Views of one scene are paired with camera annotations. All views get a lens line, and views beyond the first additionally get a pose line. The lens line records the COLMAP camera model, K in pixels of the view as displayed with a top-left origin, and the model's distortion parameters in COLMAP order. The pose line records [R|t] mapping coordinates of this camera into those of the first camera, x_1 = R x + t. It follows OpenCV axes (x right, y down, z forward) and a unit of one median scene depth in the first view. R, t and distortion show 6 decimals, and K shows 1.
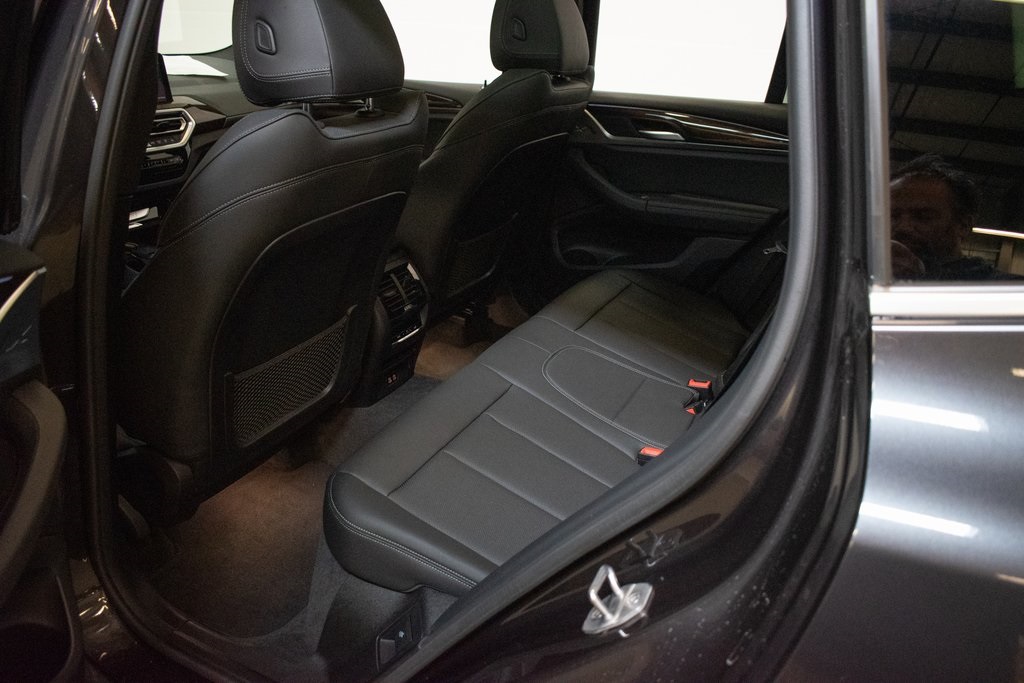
lens RADIAL K [[784.4, 0, 507.8], [0, 784.4, 337.5], [0, 0, 1]] dist [-0.095668, 0.000572]
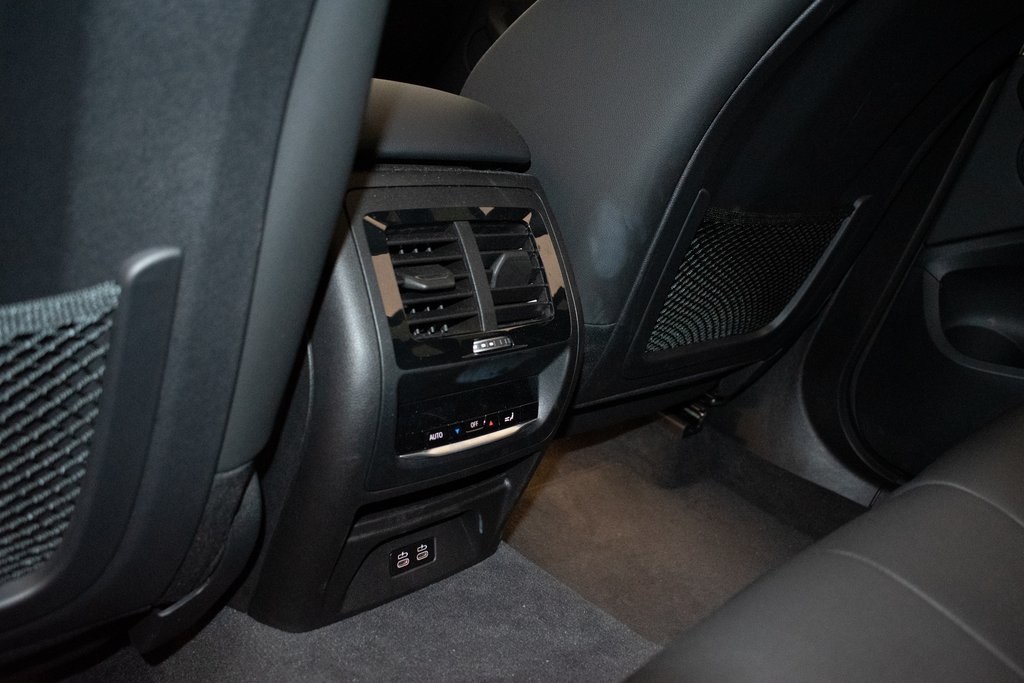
lens RADIAL K [[784.4, 0, 507.8], [0, 784.4, 337.5], [0, 0, 1]] dist [-0.095668, 0.000572]
pose [[0.931789, 0.180339, -0.315036, -0.025810], [-0.219975, 0.970883, -0.094855, -0.013256], [0.288757, 0.157684, 0.944328, 0.690908]]
